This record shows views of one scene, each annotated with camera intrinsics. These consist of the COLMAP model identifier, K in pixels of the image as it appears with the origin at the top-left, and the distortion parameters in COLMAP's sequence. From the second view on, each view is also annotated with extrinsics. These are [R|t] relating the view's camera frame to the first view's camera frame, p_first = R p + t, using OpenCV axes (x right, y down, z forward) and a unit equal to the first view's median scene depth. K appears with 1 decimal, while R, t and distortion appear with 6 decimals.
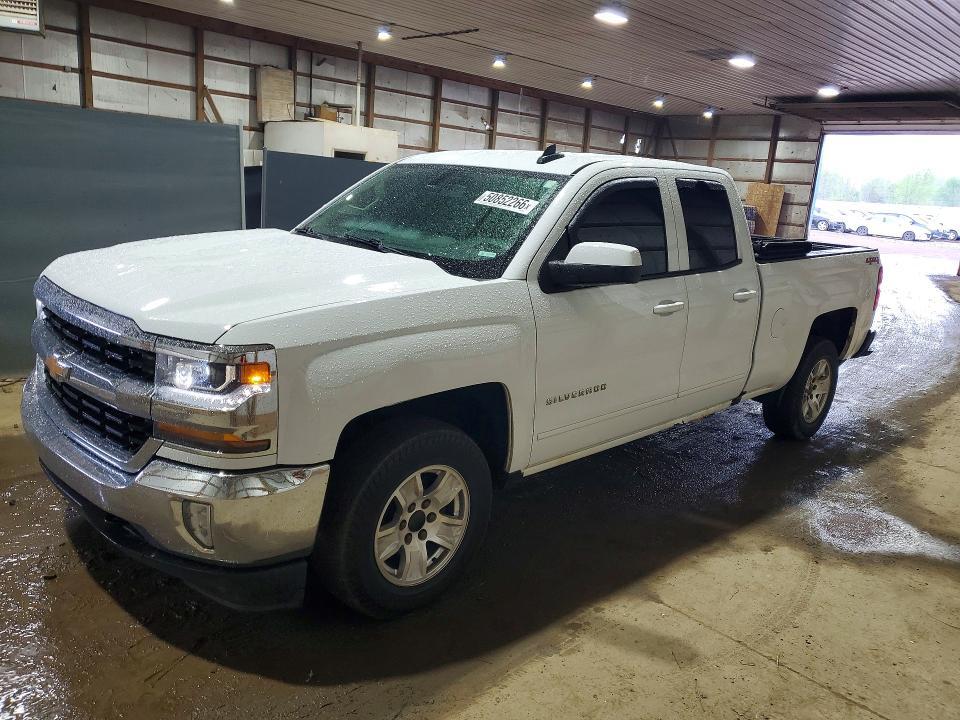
lens RADIAL K [[771.1, 0, 480.0], [0, 771.1, 360.0], [0, 0, 1]] dist [0.060761, -0.001563]
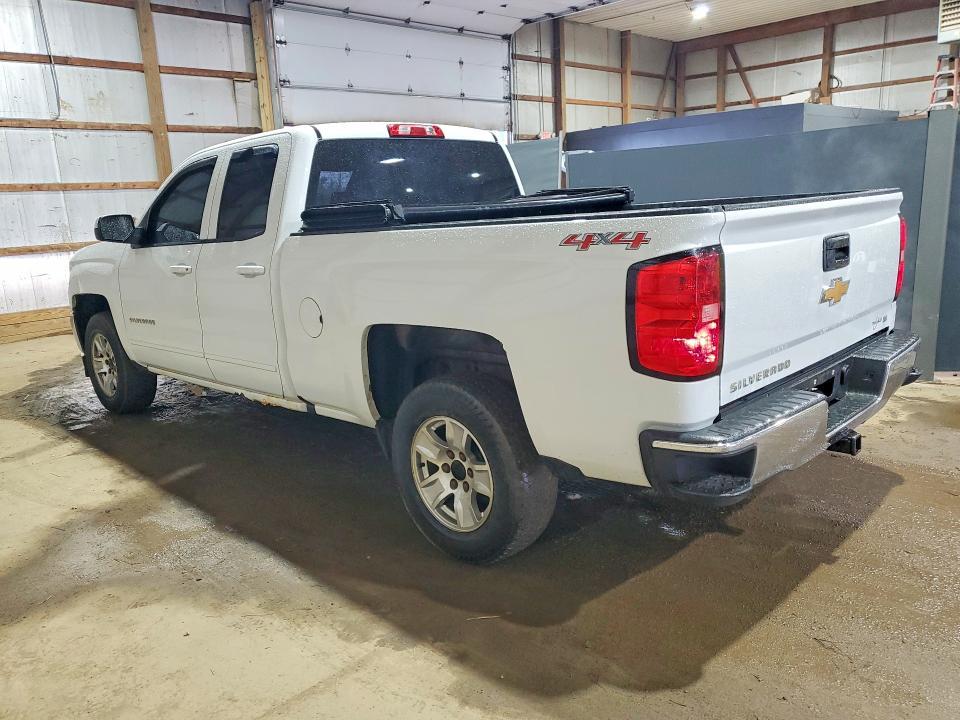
lens RADIAL K [[771.1, 0, 480.0], [0, 771.1, 360.0], [0, 0, 1]] dist [0.060761, -0.001563]
pose [[-0.027279, 0.144681, -0.989102, 1.305249], [-0.163161, 0.975557, 0.147199, -0.168773], [0.986222, 0.165398, -0.003006, 1.371478]]
